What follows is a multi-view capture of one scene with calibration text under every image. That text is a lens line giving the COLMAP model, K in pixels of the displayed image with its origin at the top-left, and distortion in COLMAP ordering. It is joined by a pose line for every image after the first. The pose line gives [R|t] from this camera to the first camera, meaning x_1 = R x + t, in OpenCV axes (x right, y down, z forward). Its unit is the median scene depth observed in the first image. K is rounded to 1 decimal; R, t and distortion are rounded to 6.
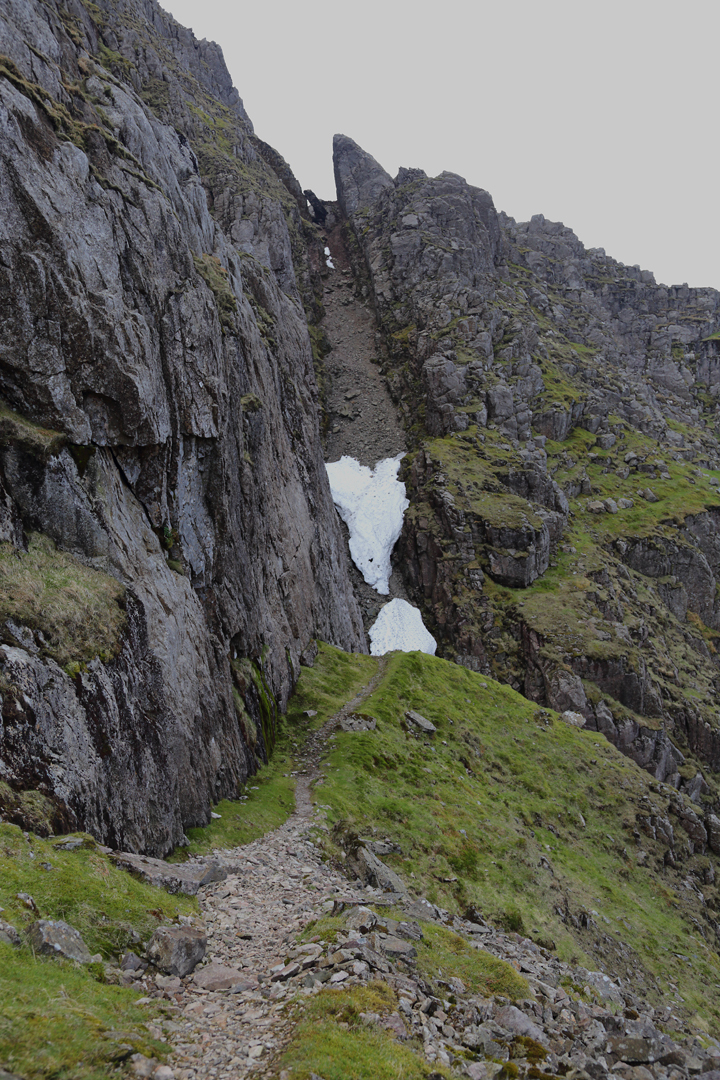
lens RADIAL K [[914.3, 0, 355.0], [0, 914.3, 538.0], [0, 0, 1]] dist [0.016136, 0.002920]
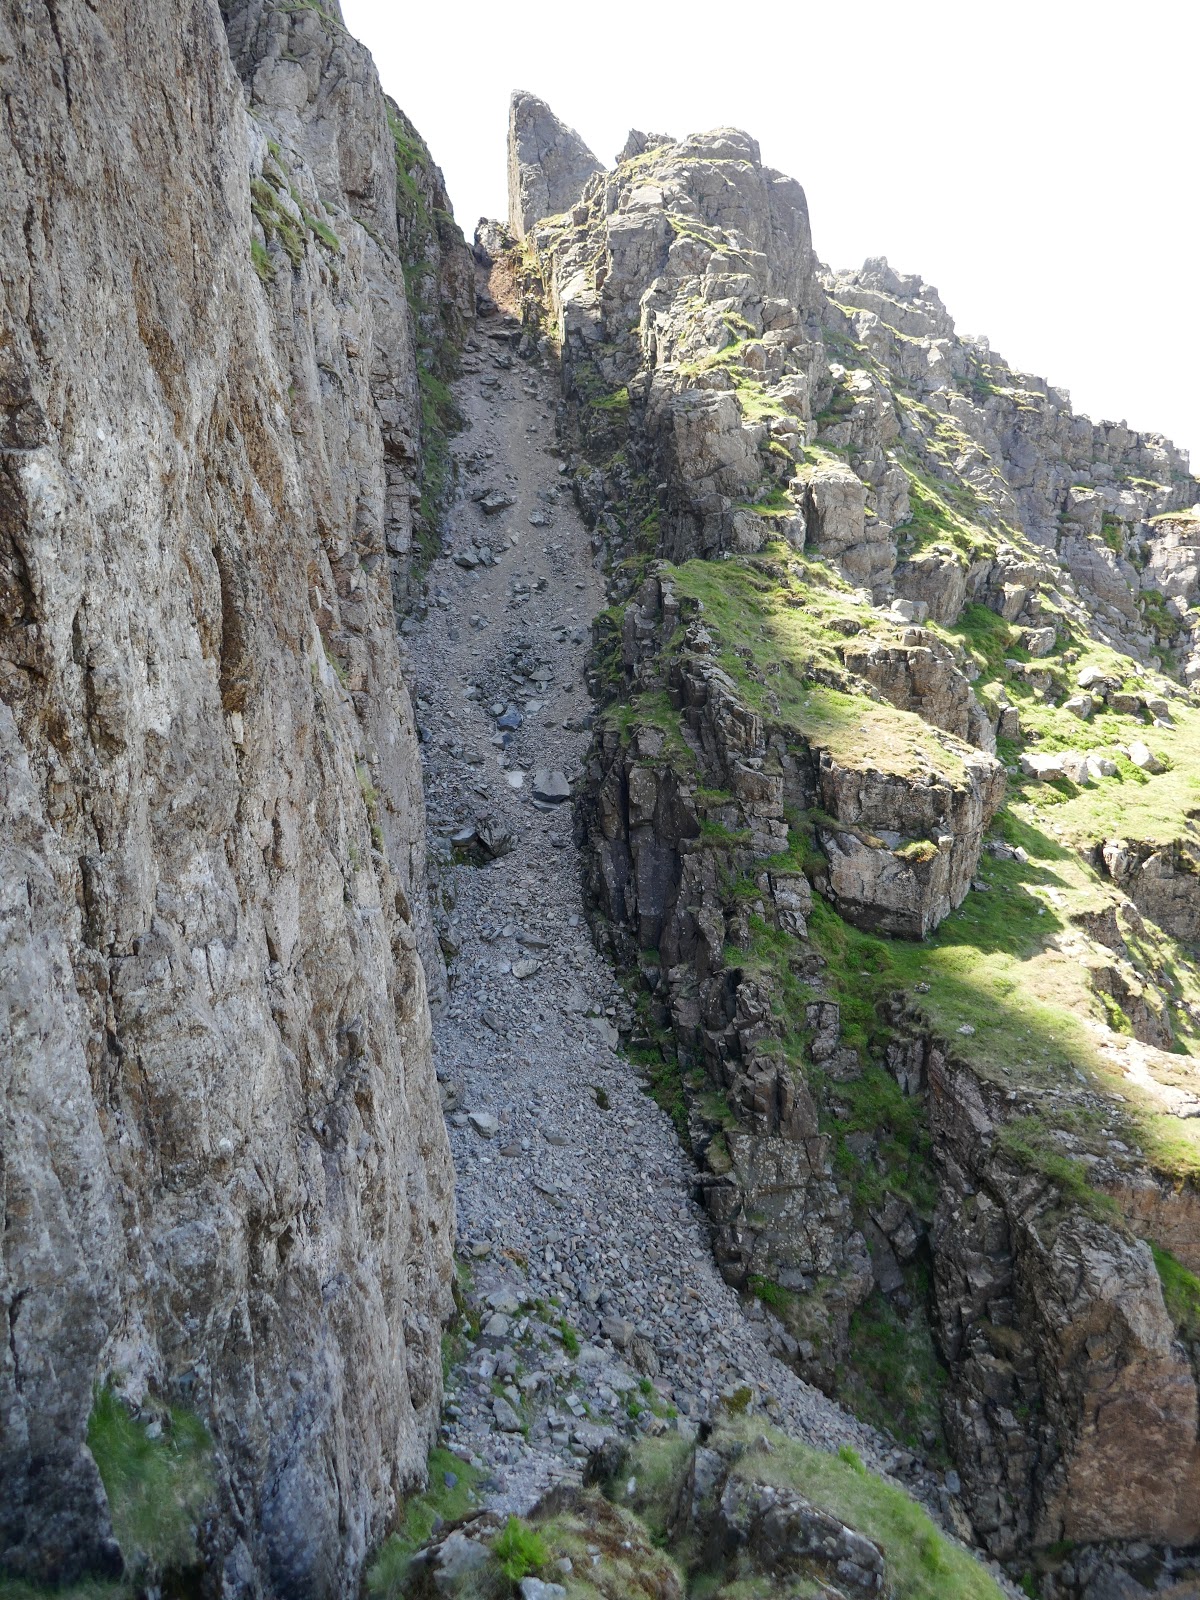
lens RADIAL K [[1309.1, 0, 596.3], [0, 1309.1, 786.0], [0, 0, 1]] dist [-0.037982, 0.035391]
pose [[0.993899, 0.086568, 0.068339, 0.017313], [-0.082069, 0.994432, -0.066108, 0.034114], [-0.073682, 0.060096, 0.995469, 0.441962]]
